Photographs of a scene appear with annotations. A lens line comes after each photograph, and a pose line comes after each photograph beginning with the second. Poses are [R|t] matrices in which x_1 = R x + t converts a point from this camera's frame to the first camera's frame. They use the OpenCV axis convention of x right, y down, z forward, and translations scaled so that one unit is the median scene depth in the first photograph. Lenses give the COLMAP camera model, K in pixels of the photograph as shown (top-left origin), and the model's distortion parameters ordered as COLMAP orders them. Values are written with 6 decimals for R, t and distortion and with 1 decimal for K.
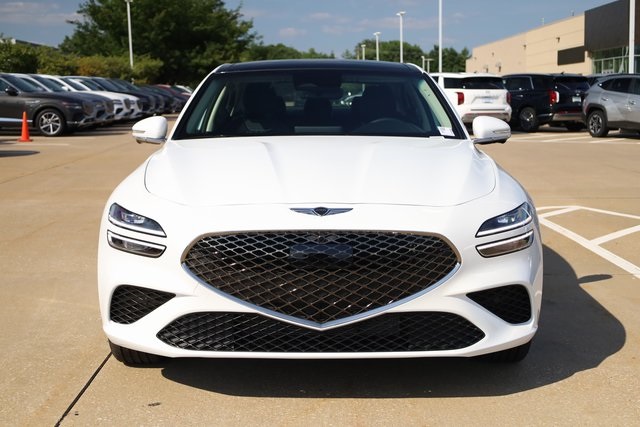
lens RADIAL K [[930.1, 0, 320.0], [0, 930.1, 210.9], [0, 0, 1]] dist [0.069191, 0.000000]
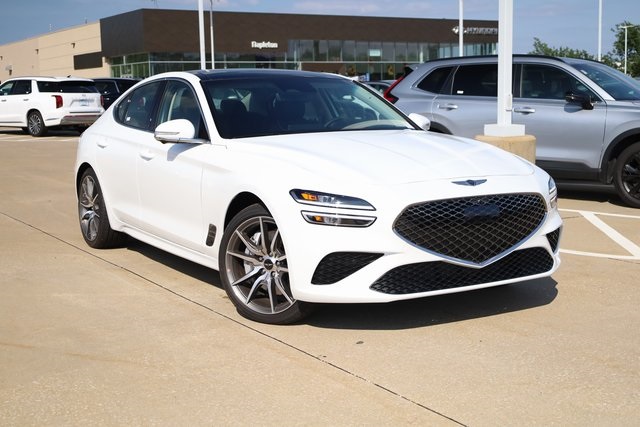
lens RADIAL K [[900.9, 0, 320.6], [0, 900.9, 214.2], [0, 0, 1]] dist [0.028418, 0.000000]
pose [[0.850920, -0.075898, 0.519784, -0.861393], [0.073336, 0.996981, 0.025523, -0.003299], [-0.520152, 0.016401, 0.853917, -0.024029]]
